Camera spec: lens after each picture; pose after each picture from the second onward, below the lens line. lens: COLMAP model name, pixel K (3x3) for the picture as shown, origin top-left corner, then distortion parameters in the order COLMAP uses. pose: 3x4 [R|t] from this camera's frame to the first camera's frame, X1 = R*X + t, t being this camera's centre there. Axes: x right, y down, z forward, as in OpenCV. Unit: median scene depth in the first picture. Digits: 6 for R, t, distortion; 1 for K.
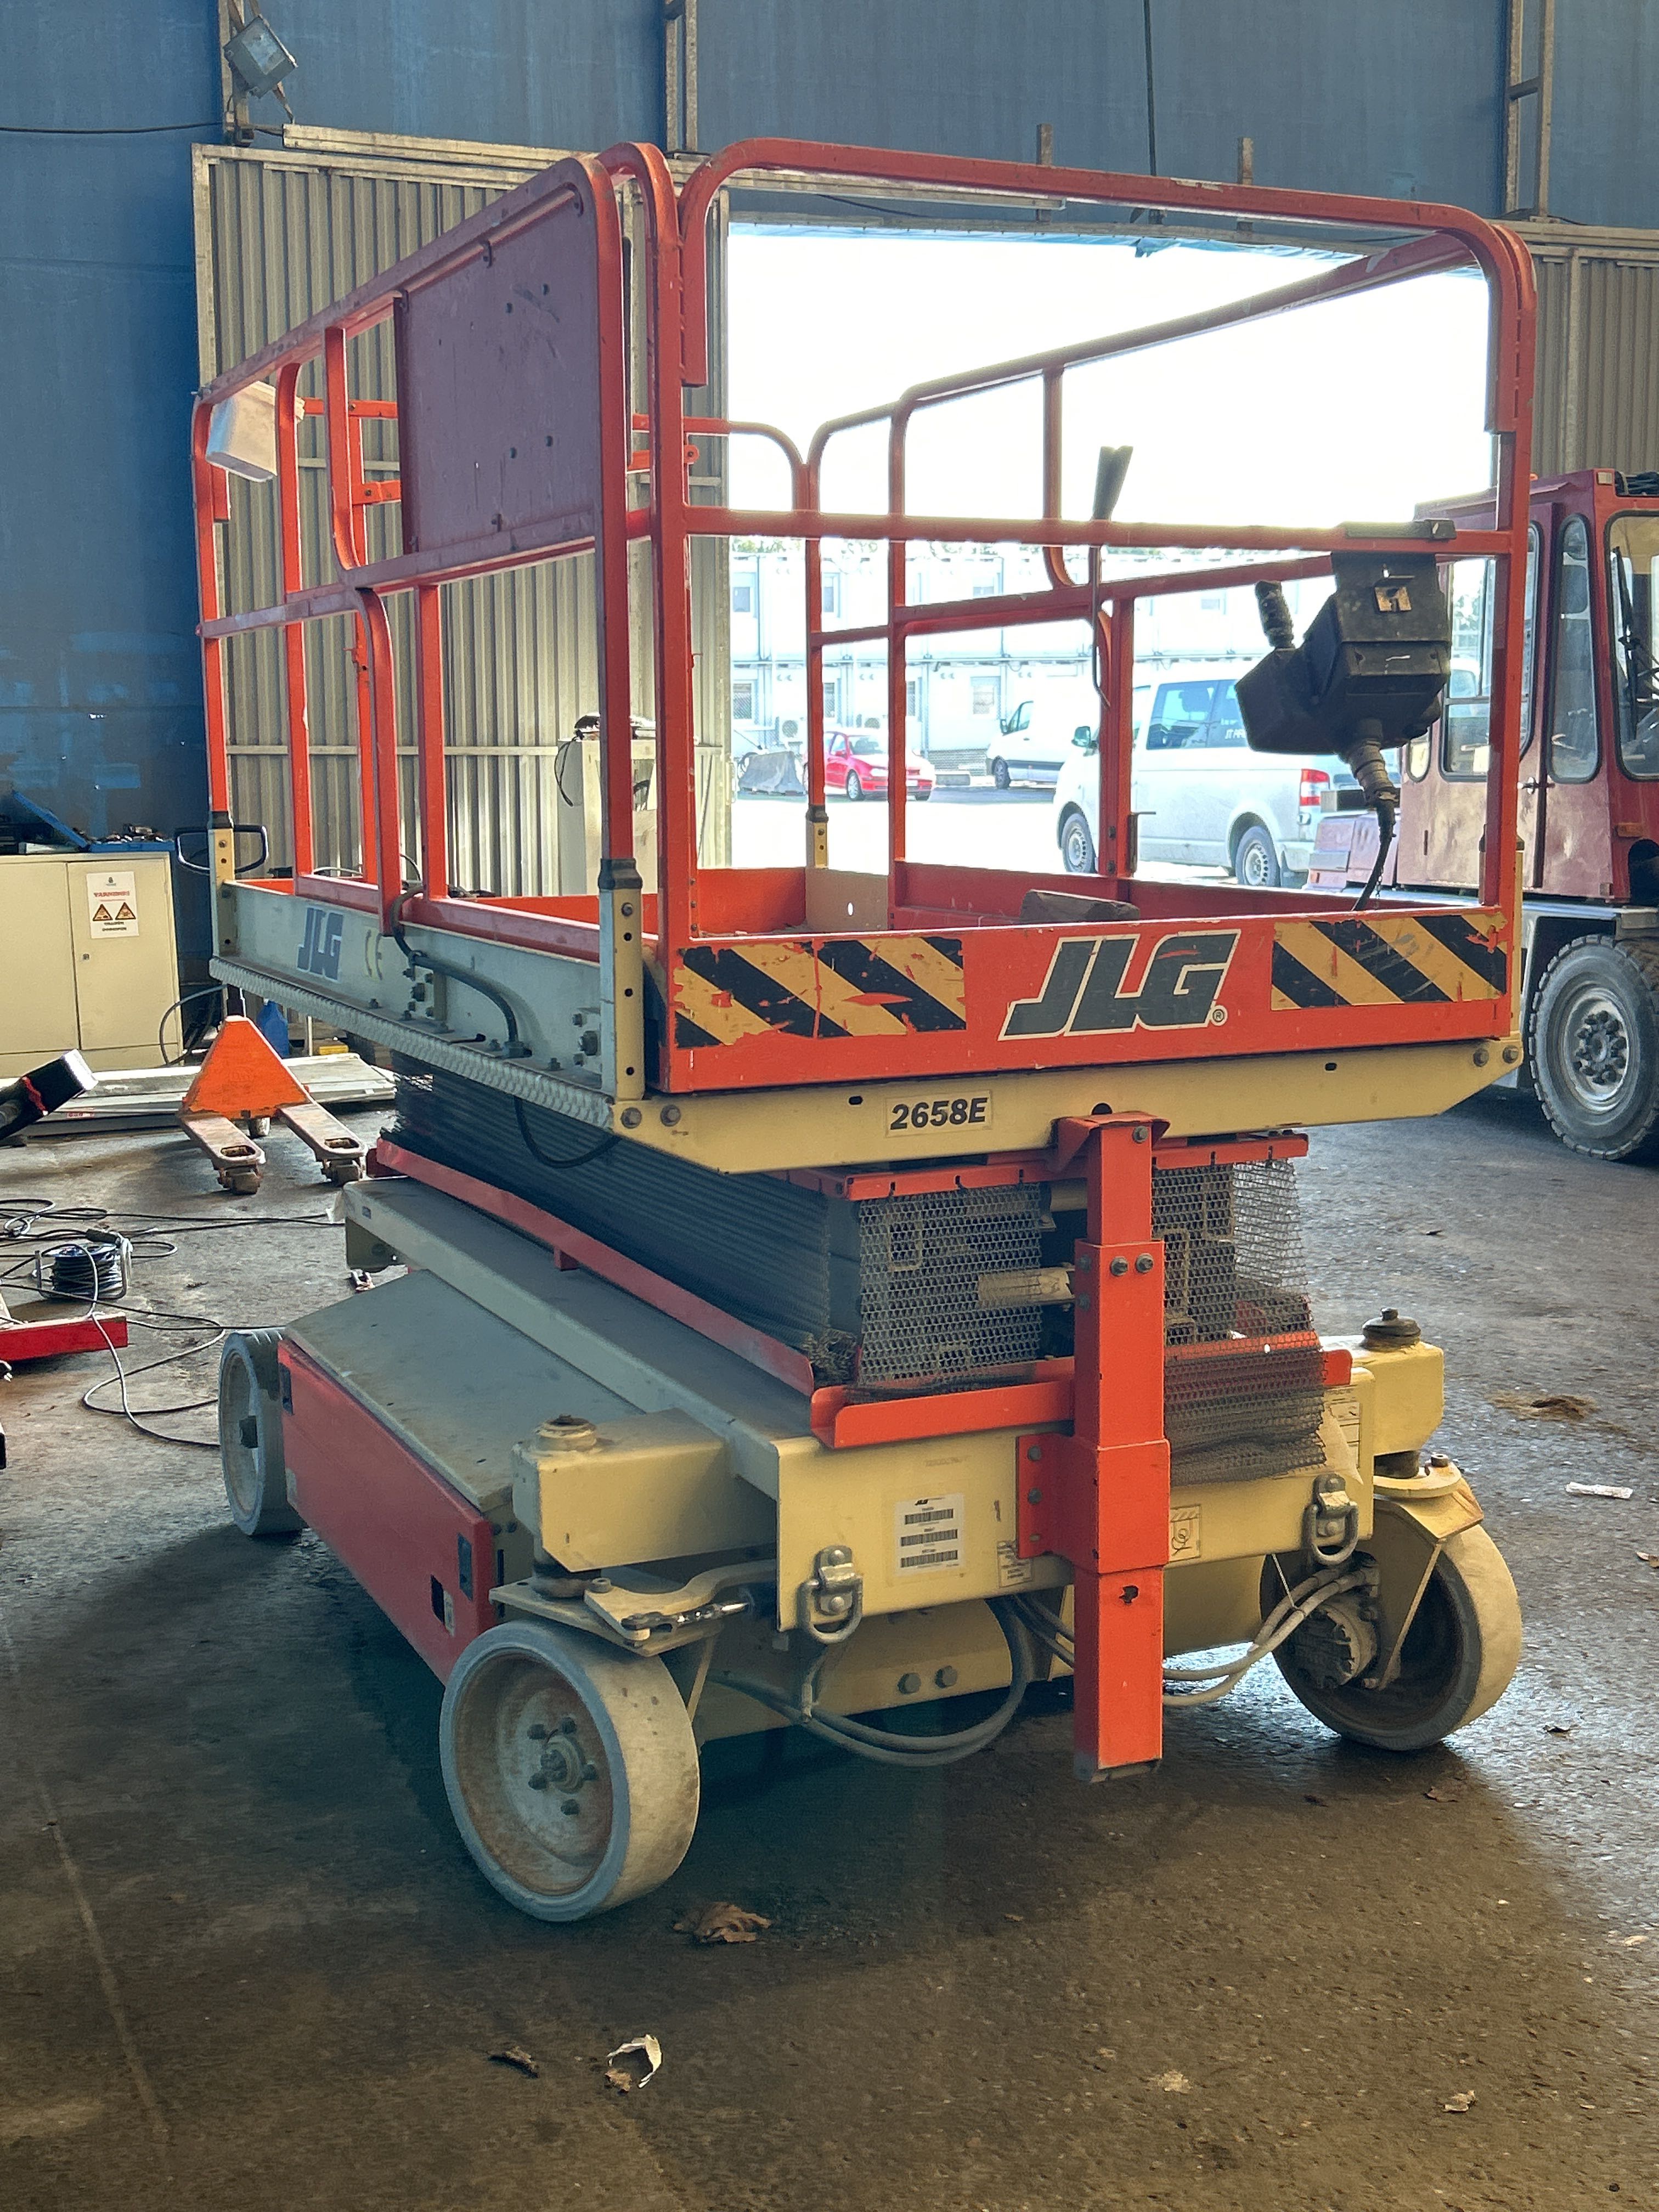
lens RADIAL K [[2552.9, 0, 841.7], [0, 2552.9, 1108.7], [0, 0, 1]] dist [0.196958, -0.593239]
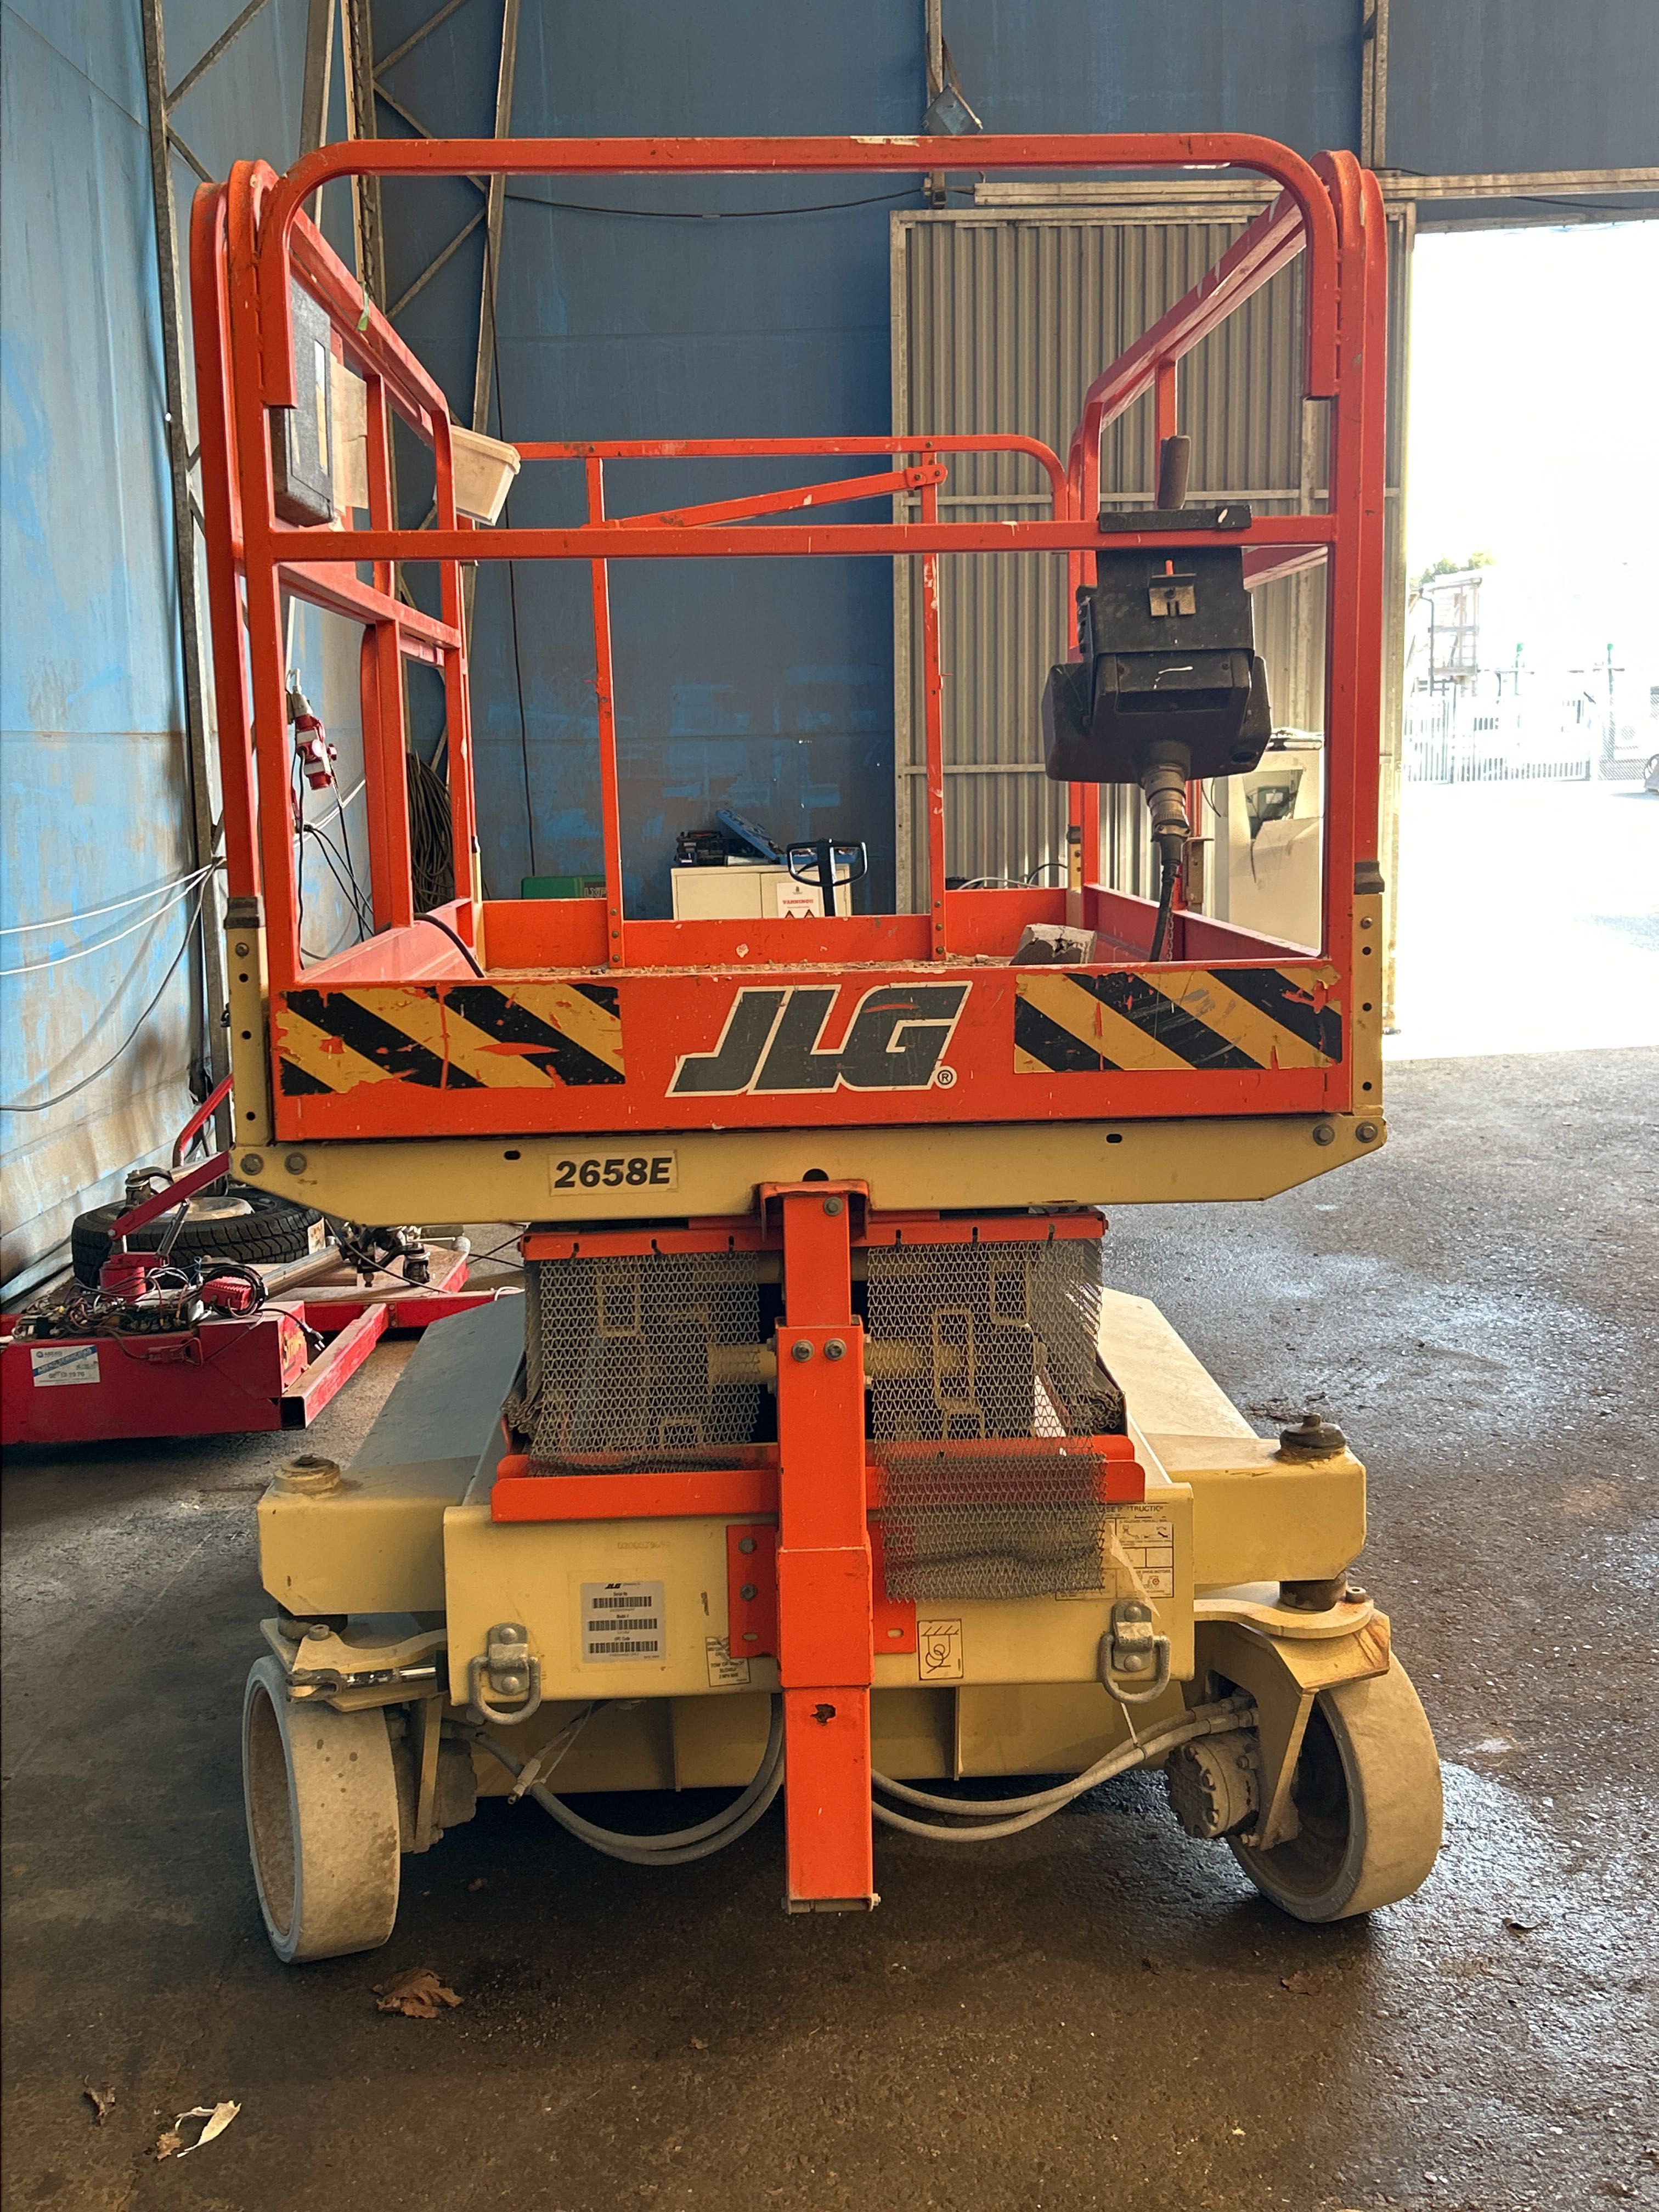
lens RADIAL K [[2350.8, 0, 829.5], [0, 2350.8, 1106.0], [0, 0, 1]] dist [0.137138, -0.303153]
pose [[0.924827, 0.042194, -0.378040, 0.410908], [-0.039515, 0.999109, 0.014842, -0.036201], [0.378329, 0.001212, 0.925670, 0.225305]]
